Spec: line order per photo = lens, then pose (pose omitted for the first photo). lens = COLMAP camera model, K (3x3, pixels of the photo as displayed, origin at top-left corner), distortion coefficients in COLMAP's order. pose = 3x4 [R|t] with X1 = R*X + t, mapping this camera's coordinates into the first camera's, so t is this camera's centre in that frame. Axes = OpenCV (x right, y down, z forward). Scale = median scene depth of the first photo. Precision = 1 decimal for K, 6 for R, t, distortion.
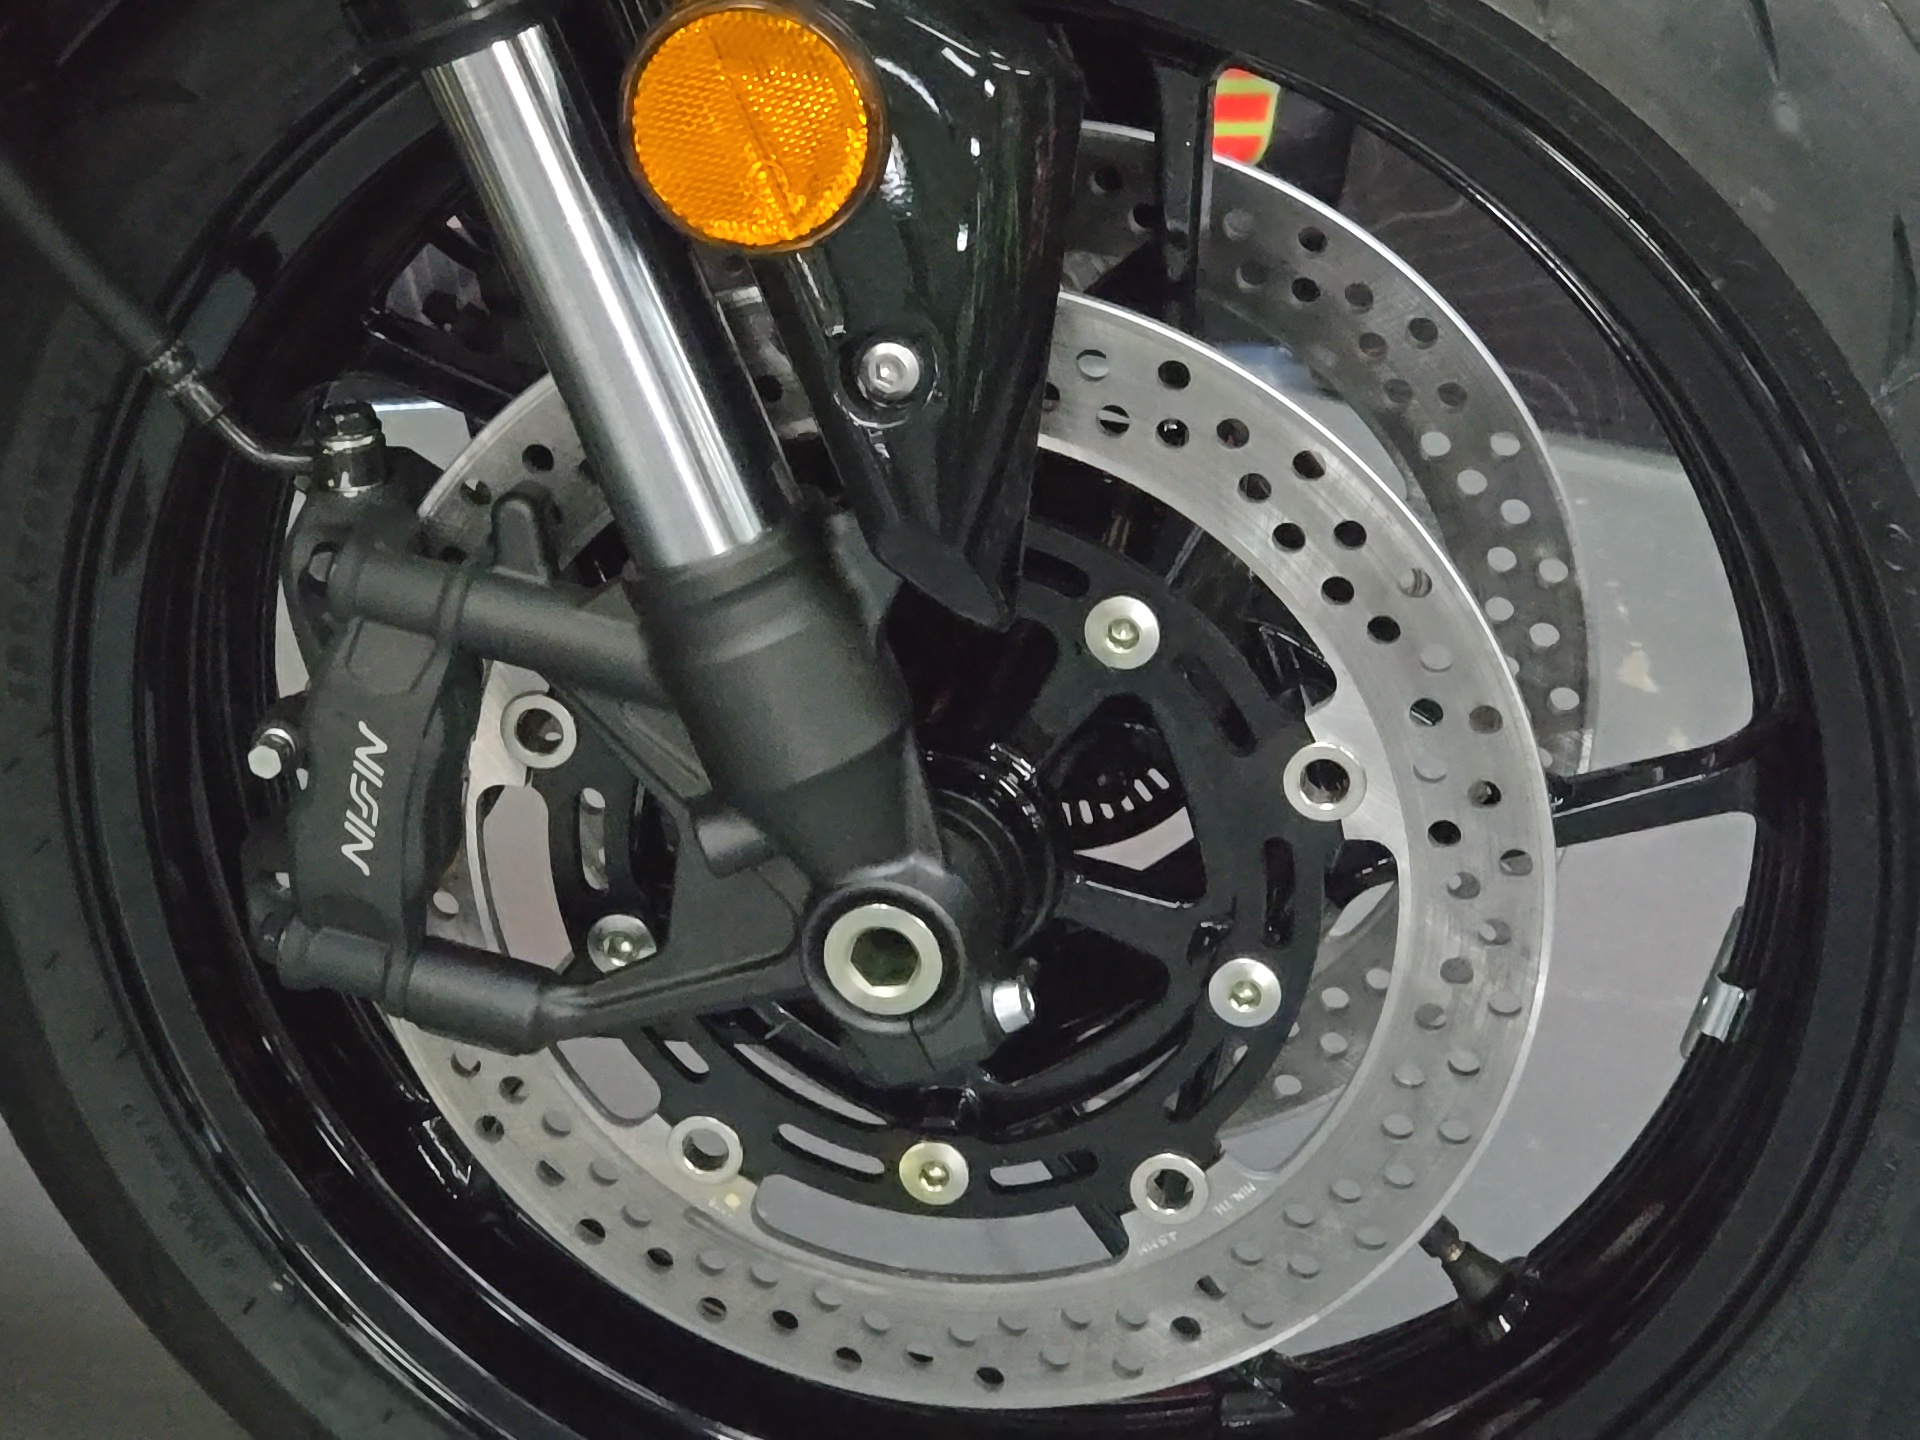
lens RADIAL K [[4524.7, 0, 960.0], [0, 4524.7, 720.0], [0, 0, 1]] dist [-0.255859, 0.633547]
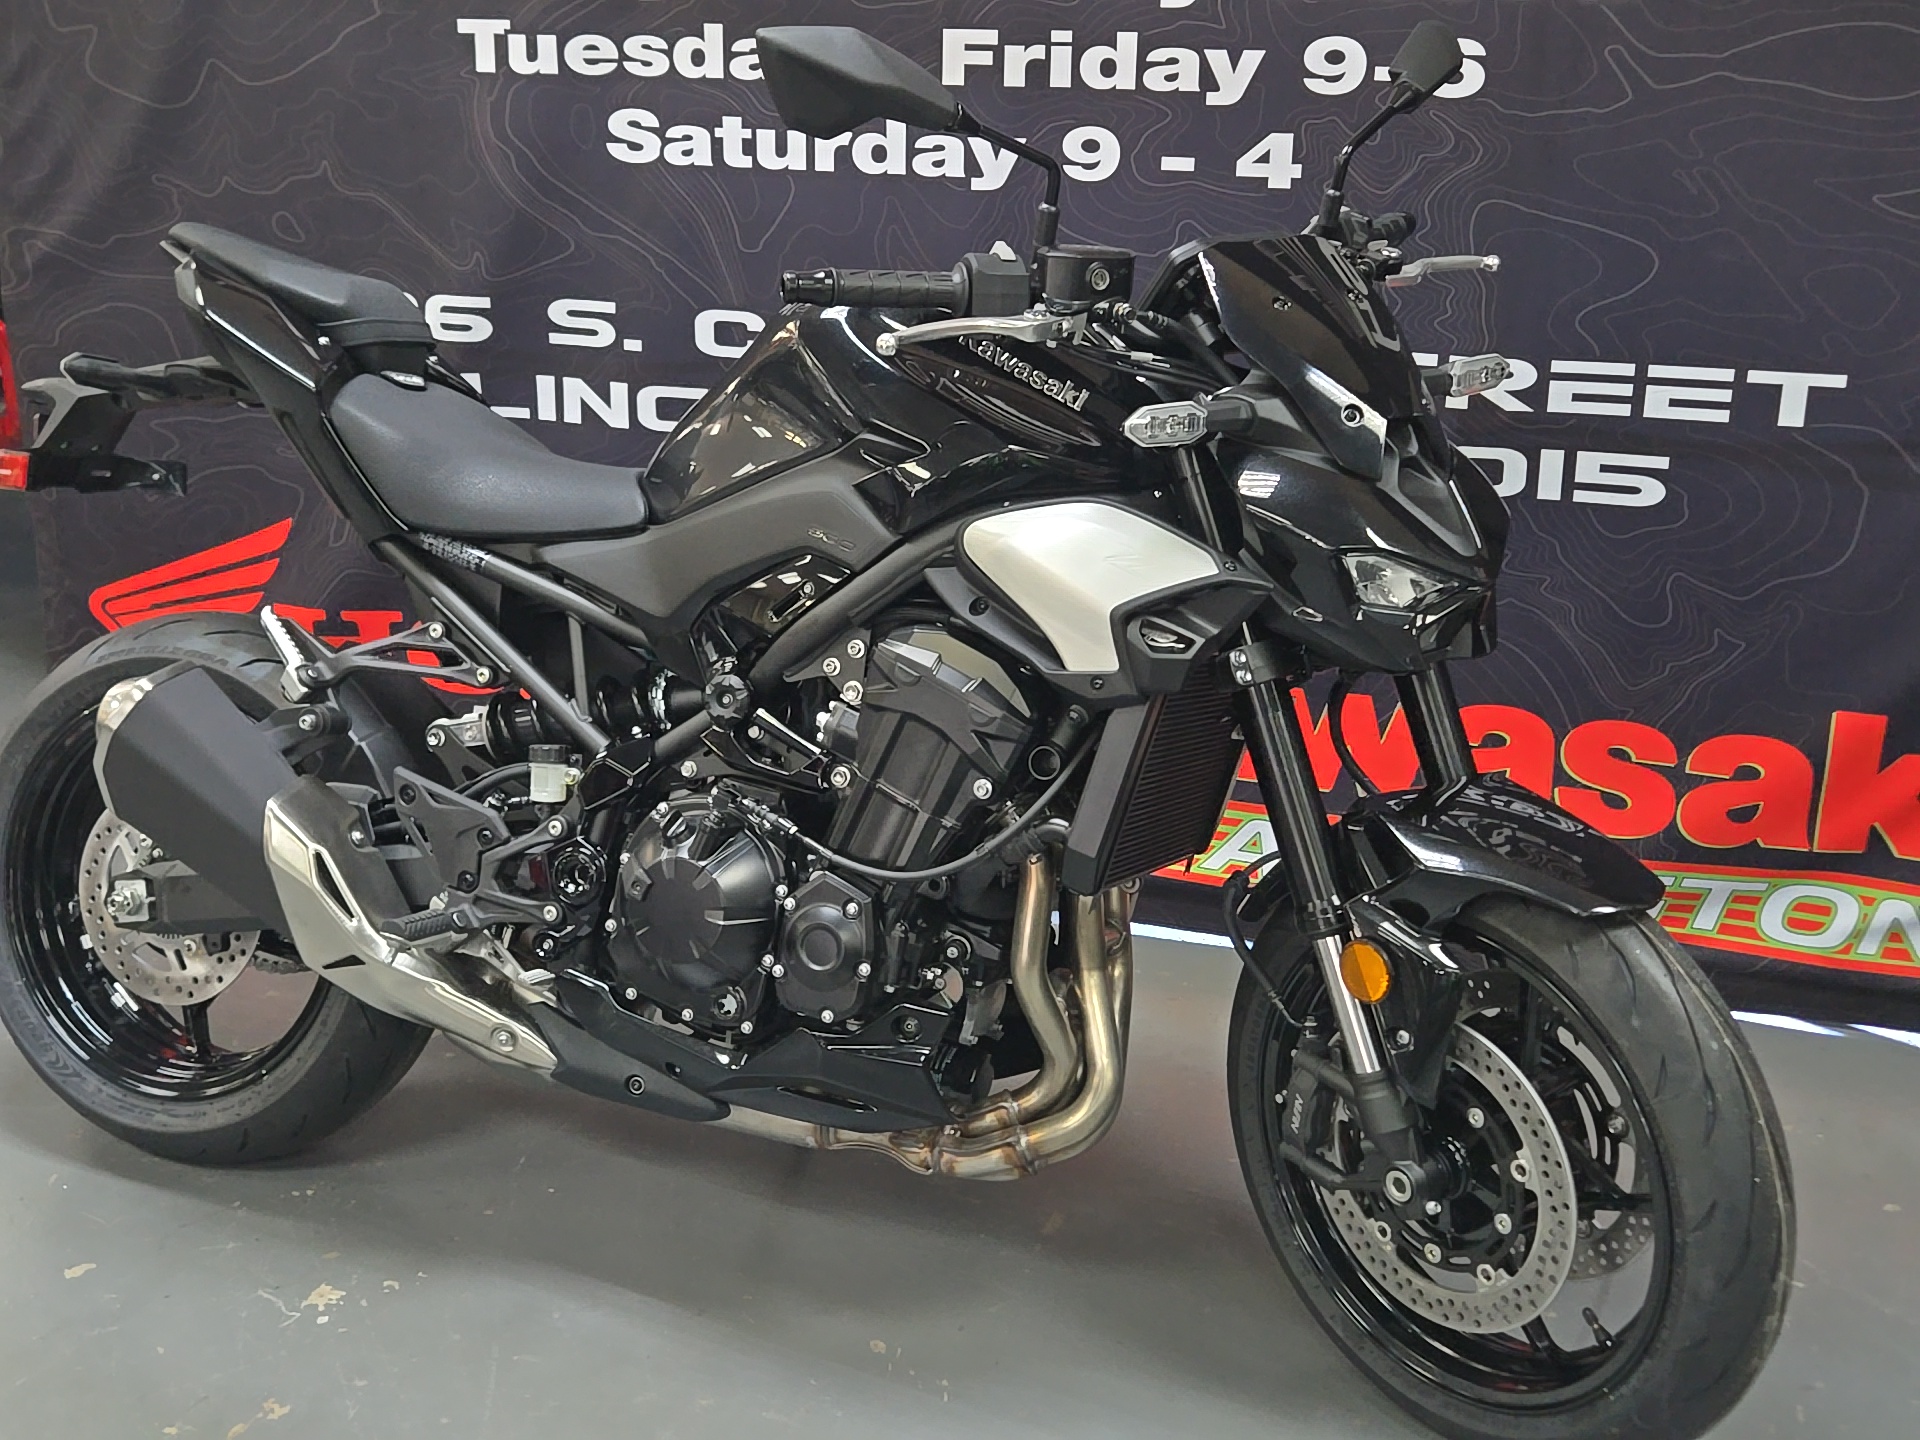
lens RADIAL K [[1936.2, 0, 896.3], [0, 1936.2, 722.4], [0, 0, 1]] dist [0.059810, -0.001265]
pose [[0.789154, 0.122138, -0.601929, 0.612001], [-0.222060, 0.970471, -0.094210, -0.080782], [0.572648, 0.208010, 0.792973, -0.673605]]
